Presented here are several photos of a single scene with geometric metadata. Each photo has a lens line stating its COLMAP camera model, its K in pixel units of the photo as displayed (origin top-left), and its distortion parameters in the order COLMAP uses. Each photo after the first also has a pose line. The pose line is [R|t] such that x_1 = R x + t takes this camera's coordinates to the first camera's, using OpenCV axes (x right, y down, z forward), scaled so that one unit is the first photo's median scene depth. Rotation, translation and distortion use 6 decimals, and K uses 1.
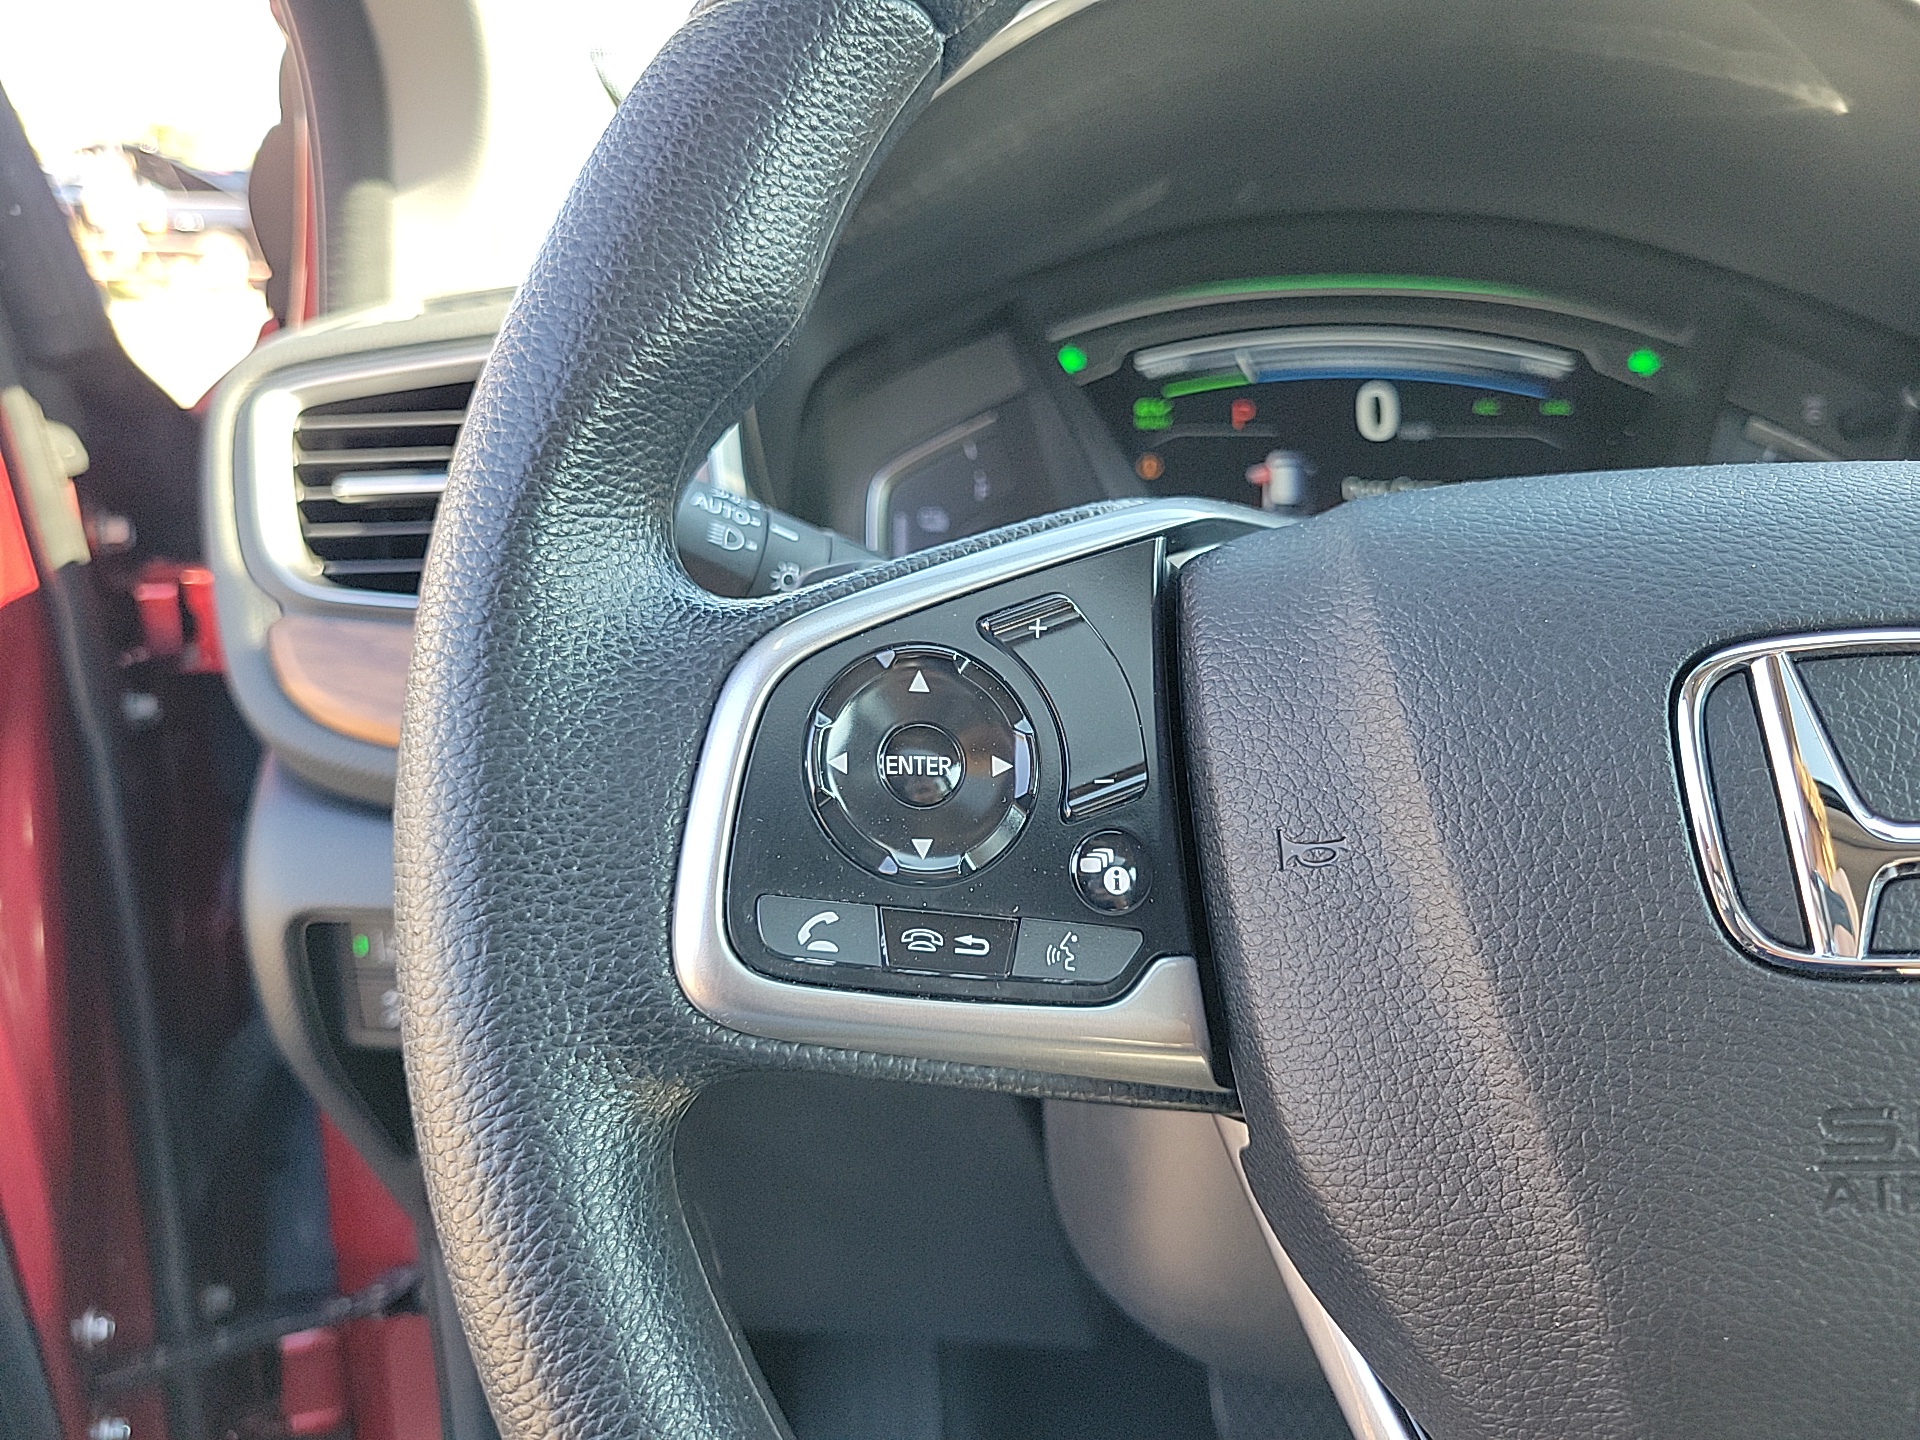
lens RADIAL K [[1463.8, 0, 968.7], [0, 1463.8, 714.1], [0, 0, 1]] dist [0.038786, -0.028936]
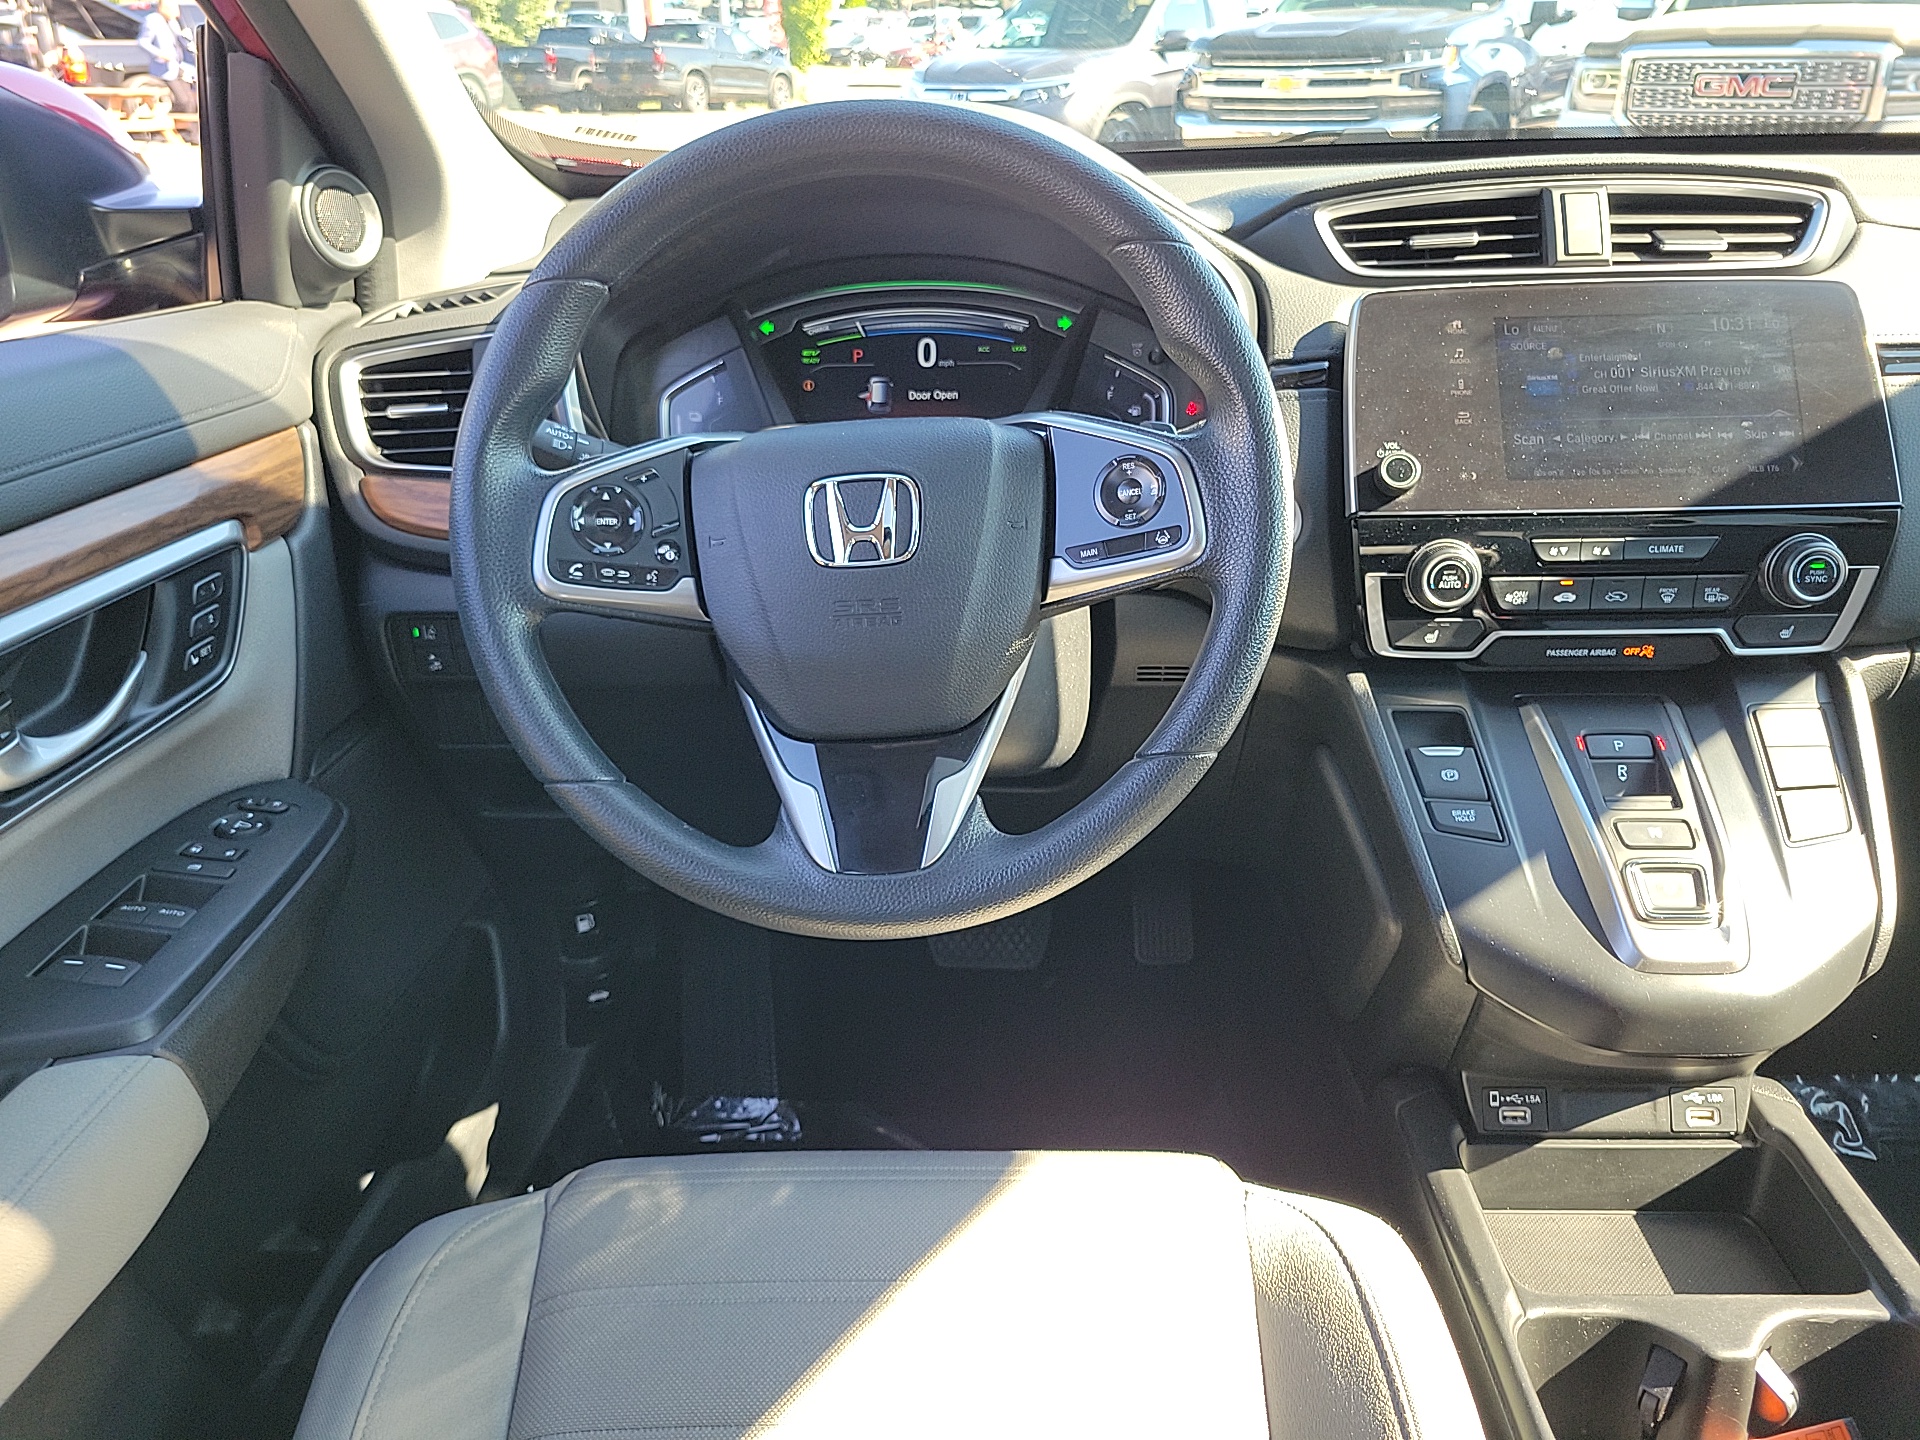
lens RADIAL K [[1463.8, 0, 947.6], [0, 1463.8, 708.9], [0, 0, 1]] dist [0.038786, -0.028936]
pose [[0.999582, -0.028286, 0.005943, 0.316365], [0.027466, 0.993620, 0.109386, 0.051600], [-0.008999, -0.109177, 0.993982, -1.054845]]
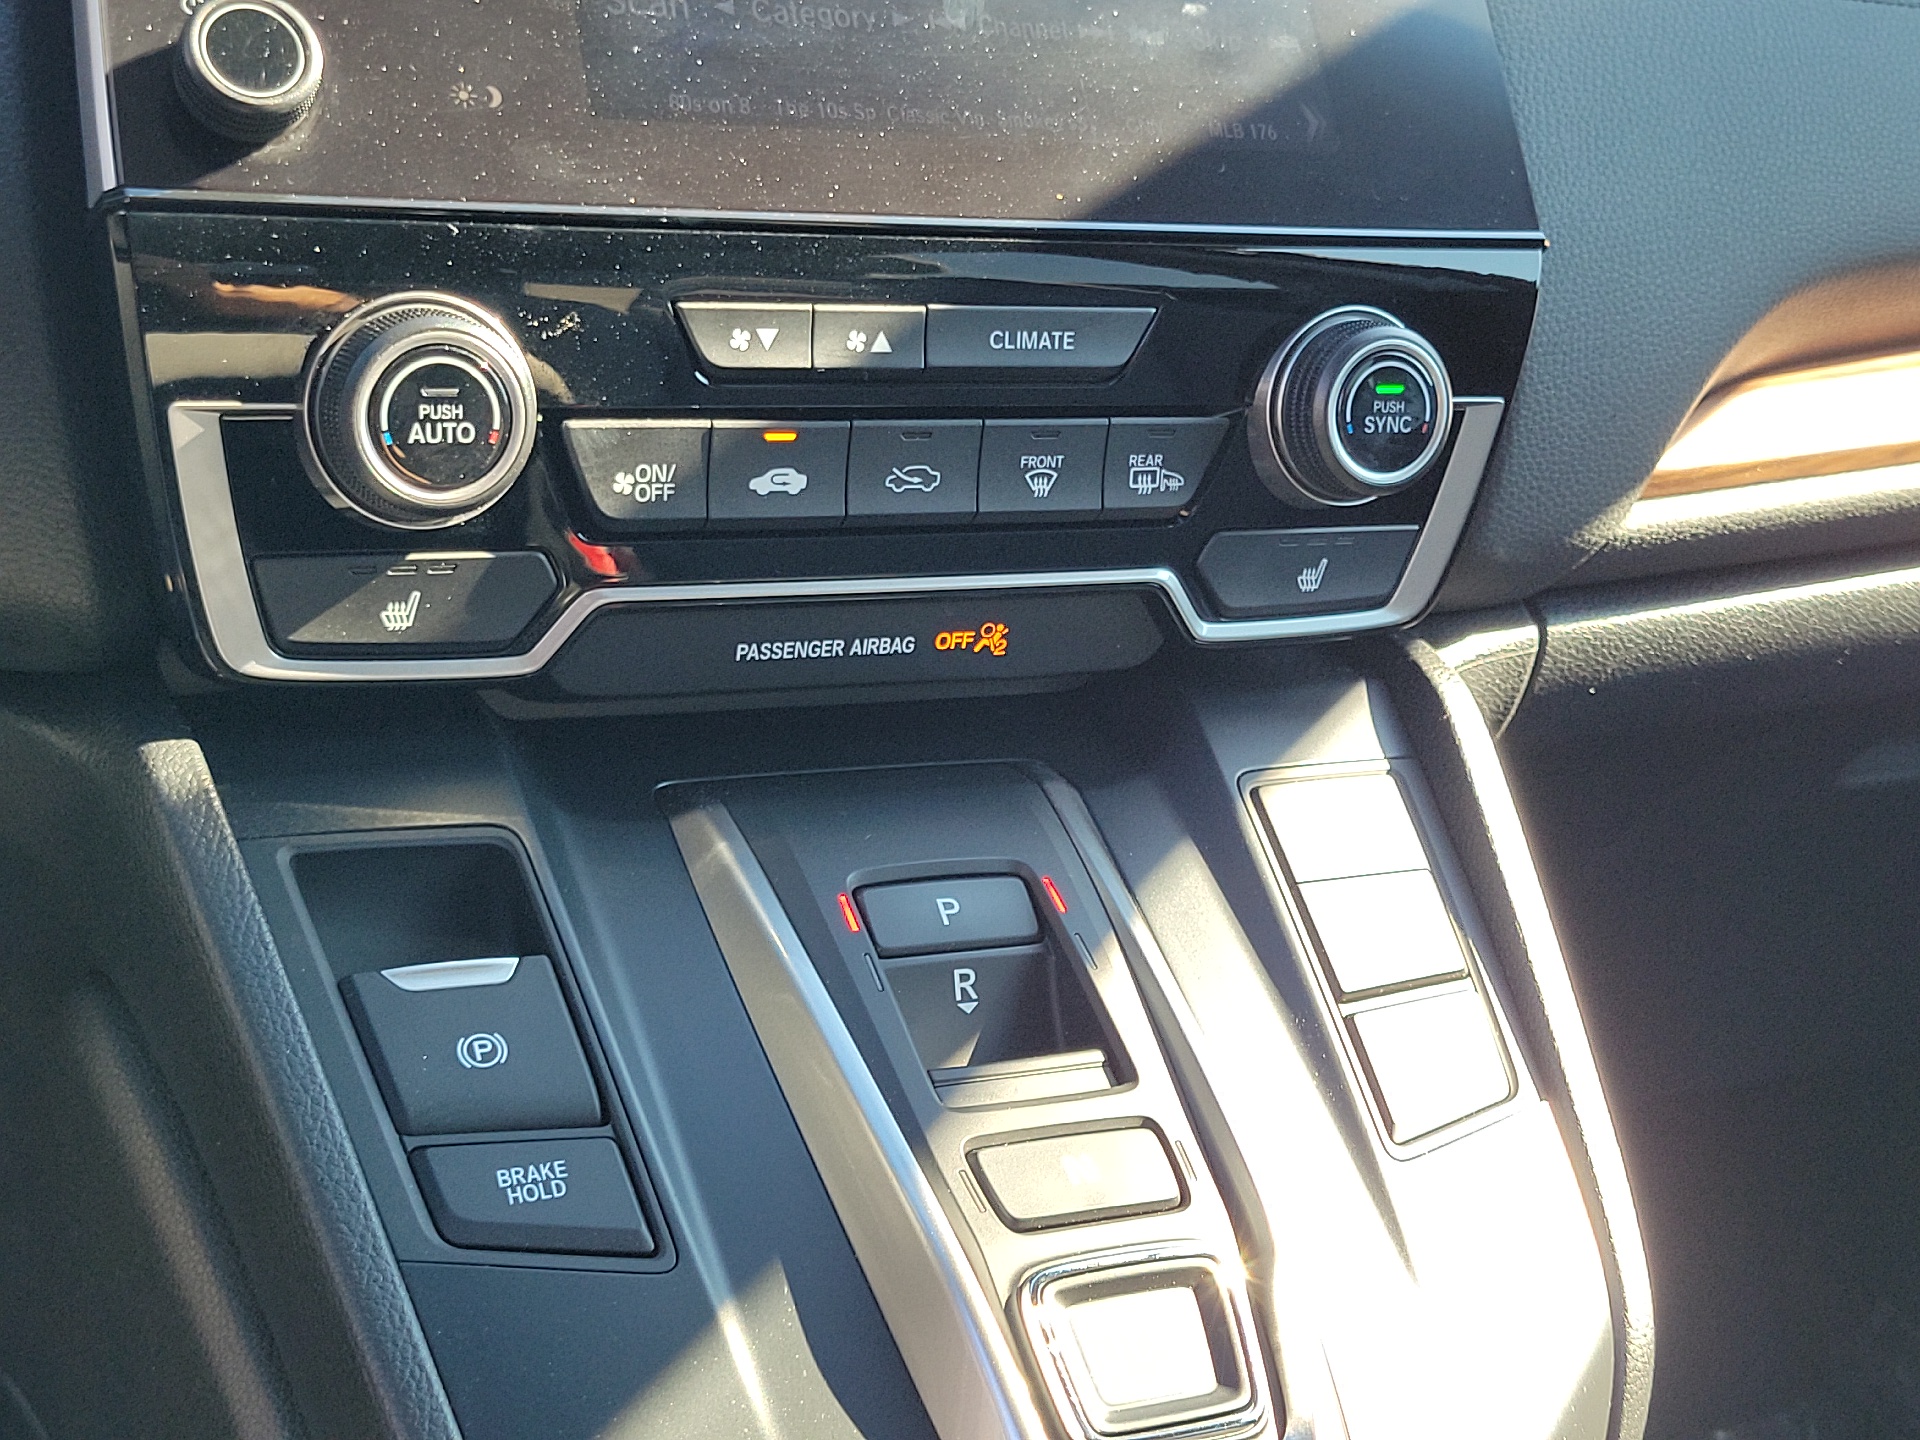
lens RADIAL K [[2617.5, 0, 963.5], [0, 2617.5, 733.2], [0, 0, 1]] dist [0.013021, 0.000000]
pose [[0.870184, -0.074969, 0.486990, 0.613811], [0.038572, 0.995689, 0.084357, 0.146189], [-0.491215, -0.054622, 0.869324, -0.253662]]
